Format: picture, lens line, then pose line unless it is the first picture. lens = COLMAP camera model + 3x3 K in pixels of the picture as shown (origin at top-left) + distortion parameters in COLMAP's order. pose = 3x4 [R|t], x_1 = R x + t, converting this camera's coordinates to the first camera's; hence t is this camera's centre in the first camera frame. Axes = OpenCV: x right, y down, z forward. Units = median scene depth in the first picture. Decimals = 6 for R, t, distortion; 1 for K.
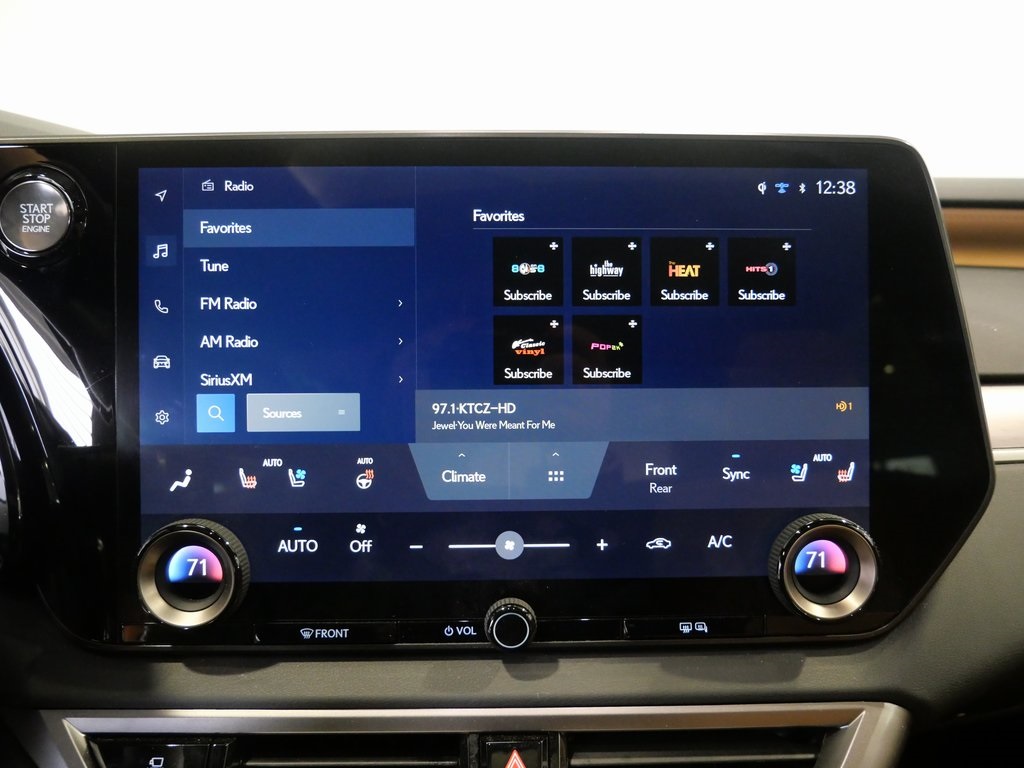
lens RADIAL K [[741.3, 0, 515.2], [0, 741.3, 375.6], [0, 0, 1]] dist [-0.042943, 0.013225]
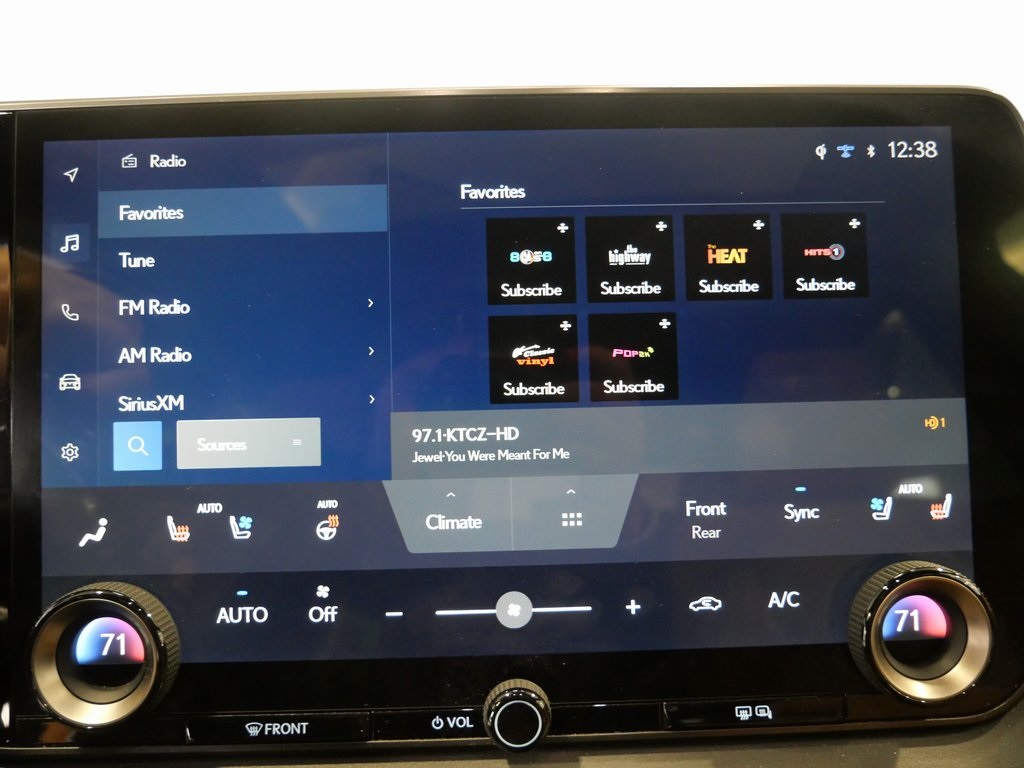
lens RADIAL K [[741.3, 0, 514.8], [0, 741.3, 382.6], [0, 0, 1]] dist [-0.042943, 0.013225]
pose [[0.999808, -0.018827, -0.005363, 0.001855], [0.018563, 0.998785, -0.045658, 0.026354], [0.006216, 0.045549, 0.998943, 0.214069]]
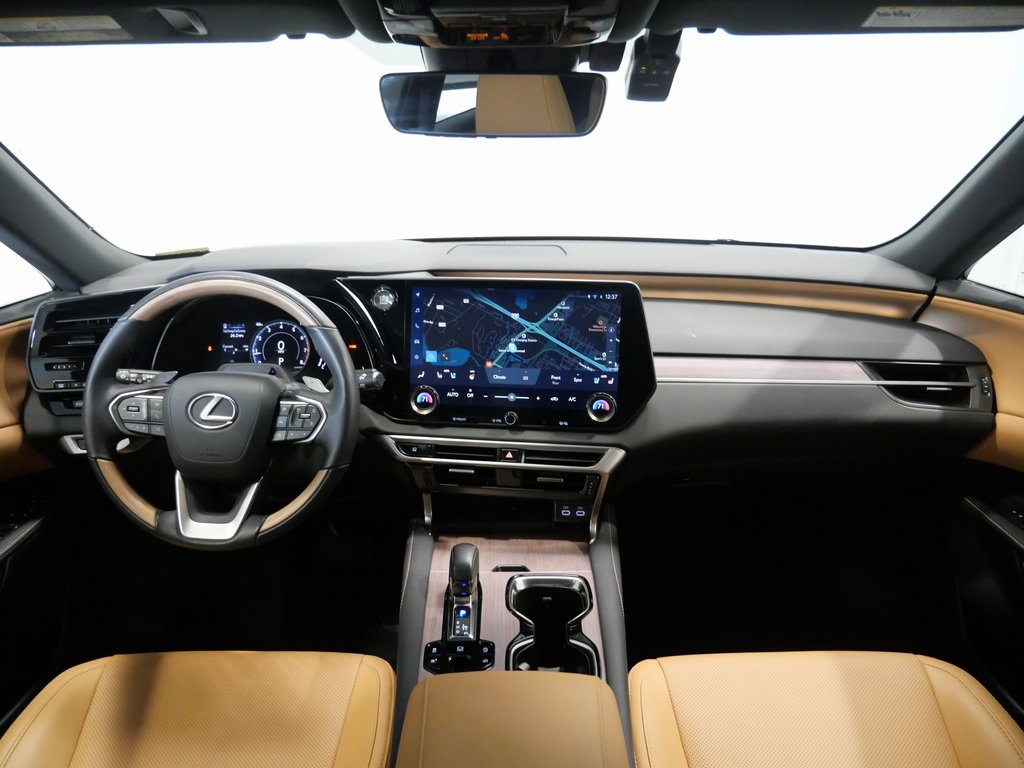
lens RADIAL K [[741.3, 0, 512.4], [0, 741.3, 383.0], [0, 0, 1]] dist [-0.042943, 0.013225]
pose [[0.989640, 0.043923, -0.136687, 0.474755], [-0.033978, 0.996660, 0.074259, -0.099682], [0.139492, -0.068845, 0.987827, -2.480994]]
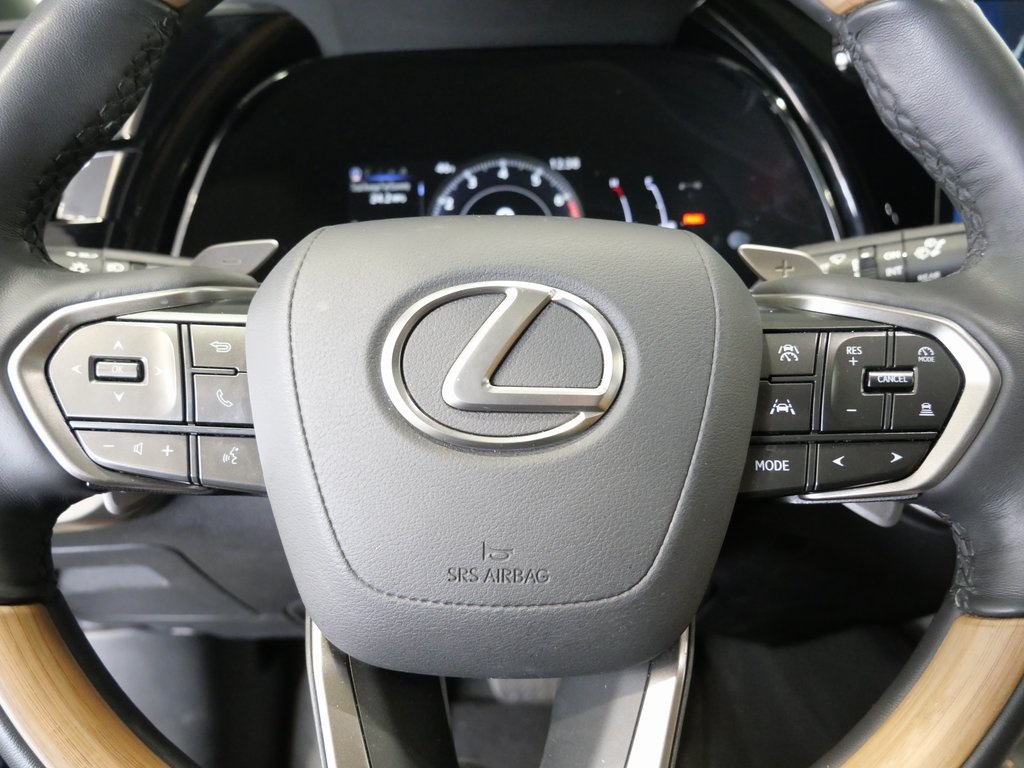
lens RADIAL K [[741.3, 0, 517.6], [0, 741.3, 384.8], [0, 0, 1]] dist [-0.042943, 0.013225]
pose [[0.992786, 0.015066, -0.118947, -1.064556], [-0.006161, 0.997173, 0.074886, 0.253249], [0.119739, -0.073613, 0.990073, -0.300388]]
